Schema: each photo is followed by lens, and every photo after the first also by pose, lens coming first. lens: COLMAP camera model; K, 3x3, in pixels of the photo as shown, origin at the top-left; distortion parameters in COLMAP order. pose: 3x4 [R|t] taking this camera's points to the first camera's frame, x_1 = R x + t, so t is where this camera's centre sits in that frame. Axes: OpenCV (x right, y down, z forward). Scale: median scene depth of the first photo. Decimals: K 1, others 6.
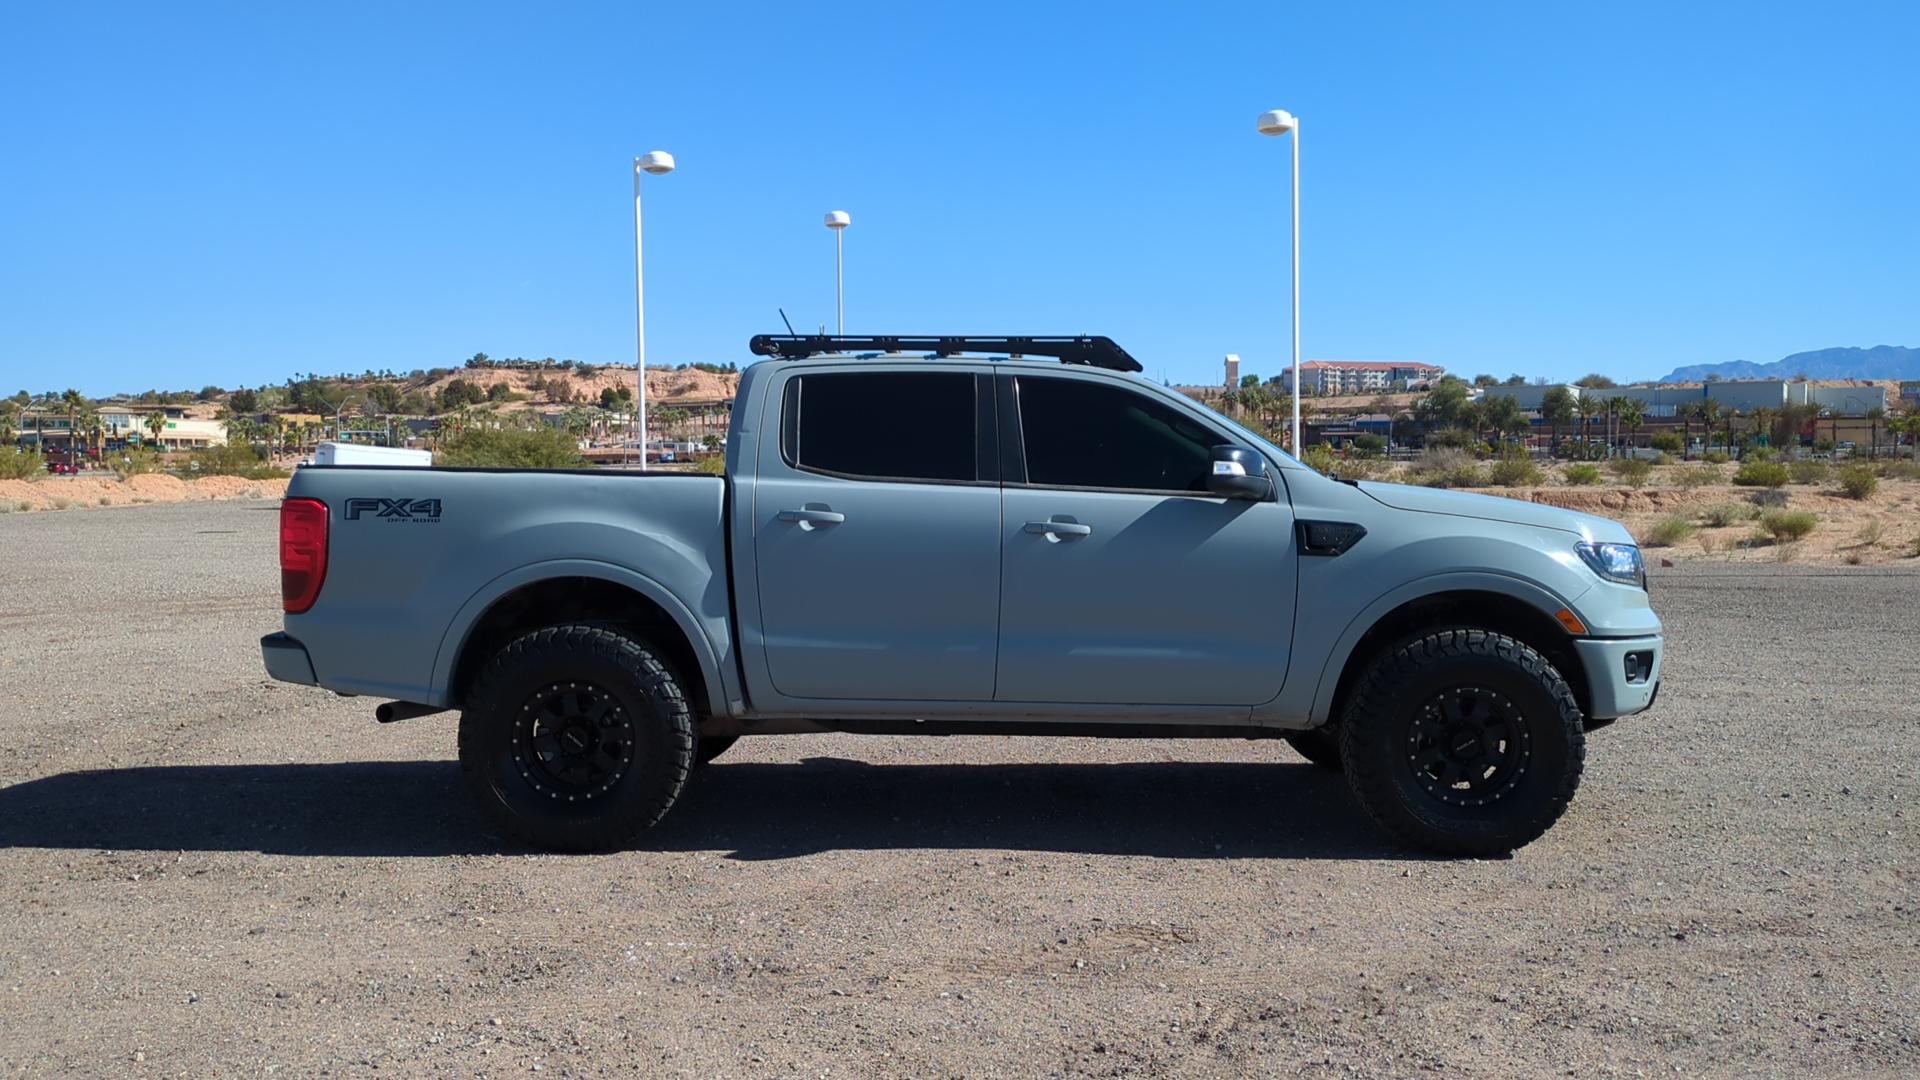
lens RADIAL K [[1651.5, 0, 1007.9], [0, 1651.5, 539.1], [0, 0, 1]] dist [0.076786, -0.138855]
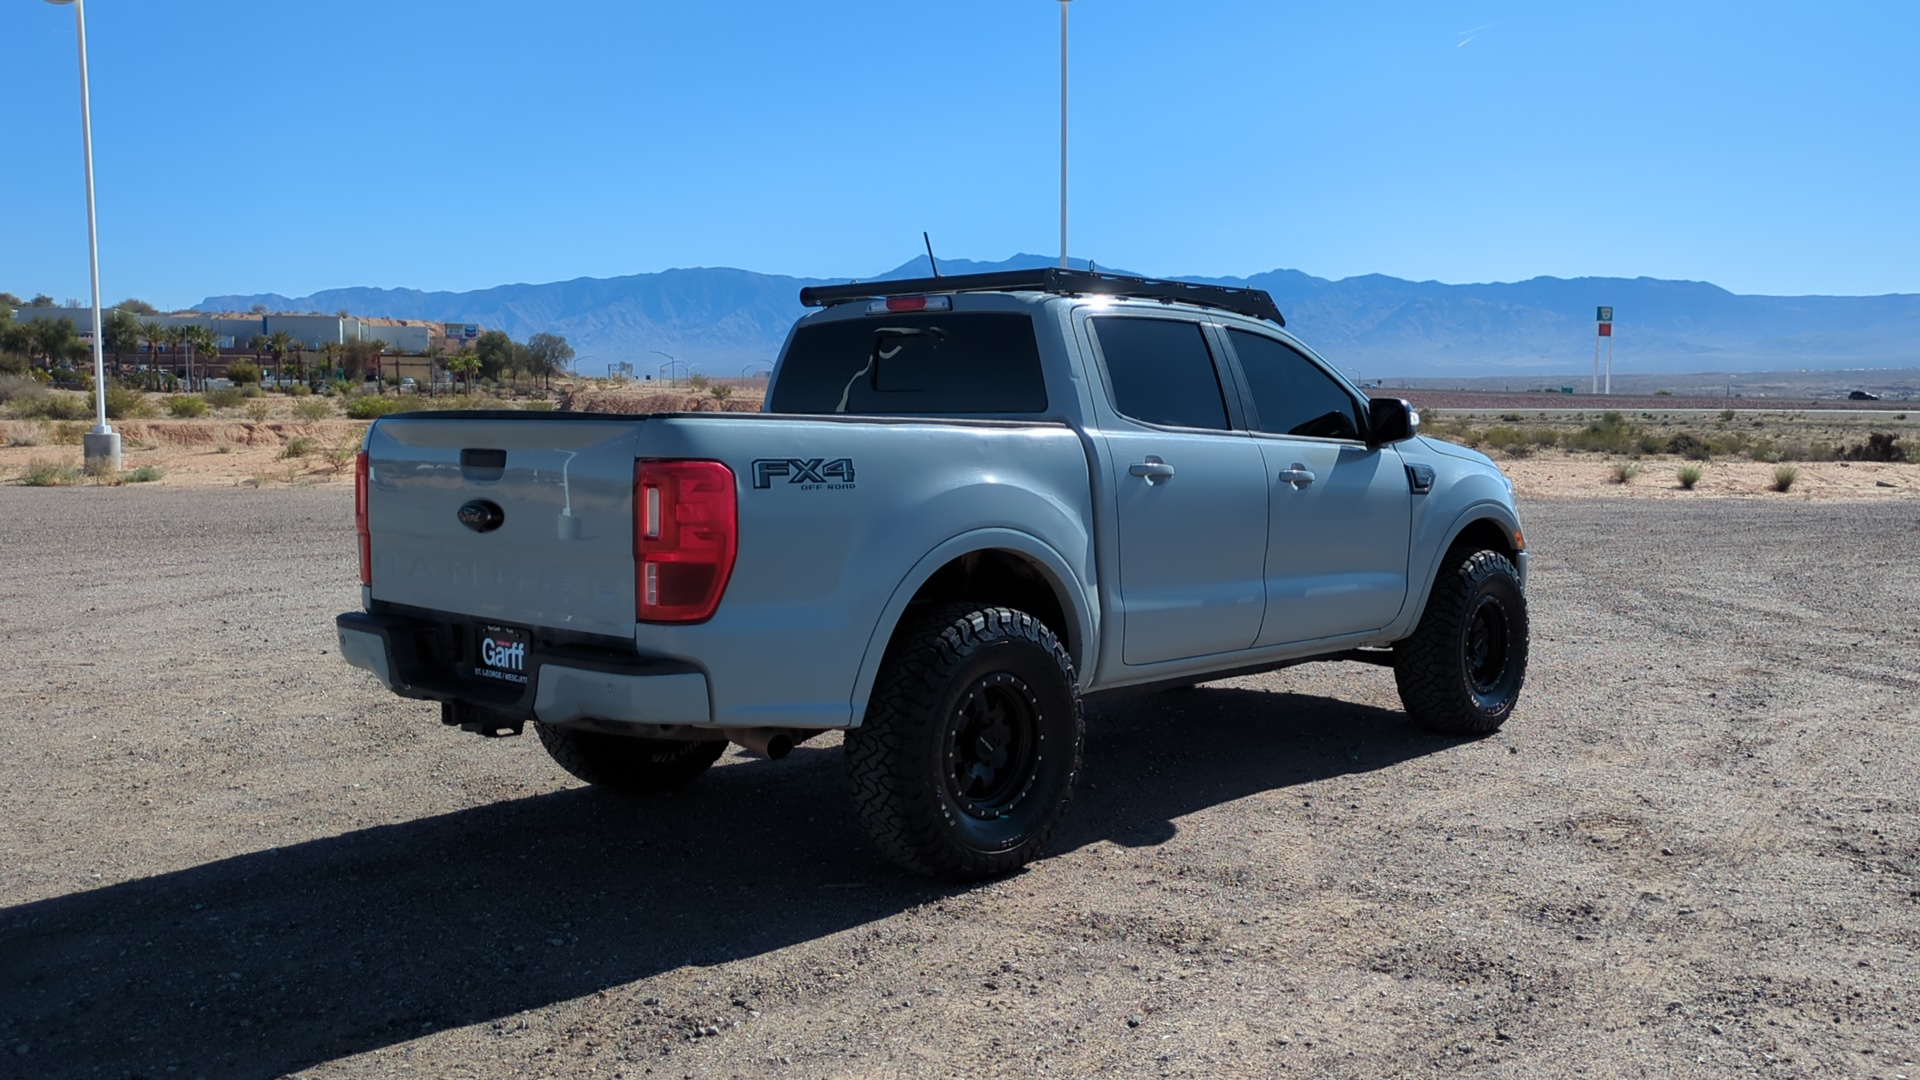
lens RADIAL K [[1632.1, 0, 978.4], [0, 1632.1, 548.0], [0, 0, 1]] dist [0.081451, -0.125189]
pose [[0.677781, -0.056814, 0.733066, -0.053305], [0.022546, 0.998147, 0.056512, -0.001497], [-0.734918, -0.021775, 0.677806, 0.027670]]
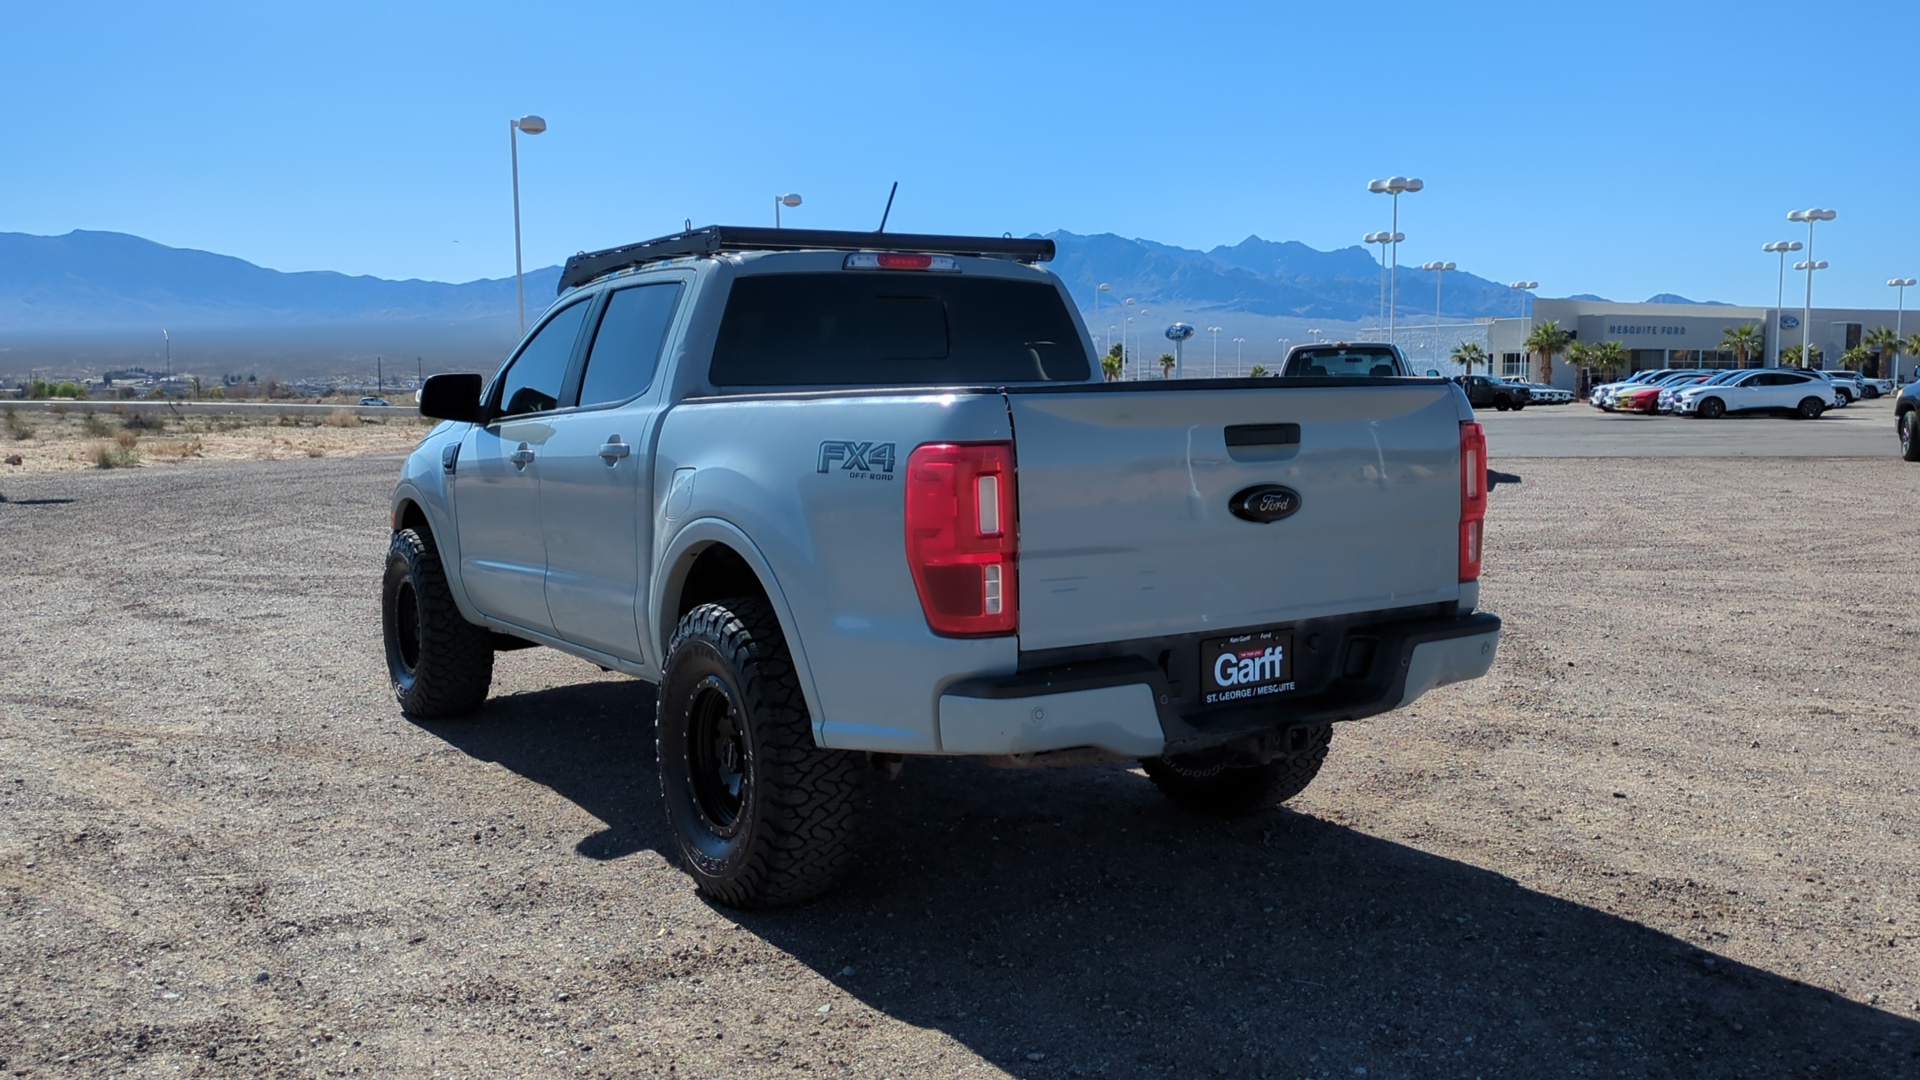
lens RADIAL K [[1632.1, 0, 978.4], [0, 1632.1, 548.0], [0, 0, 1]] dist [0.081451, -0.125189]
pose [[-0.540659, -0.075170, 0.837877, -0.057797], [0.041962, 0.992350, 0.116106, -0.003933], [-0.840195, 0.097933, -0.533369, 0.099063]]
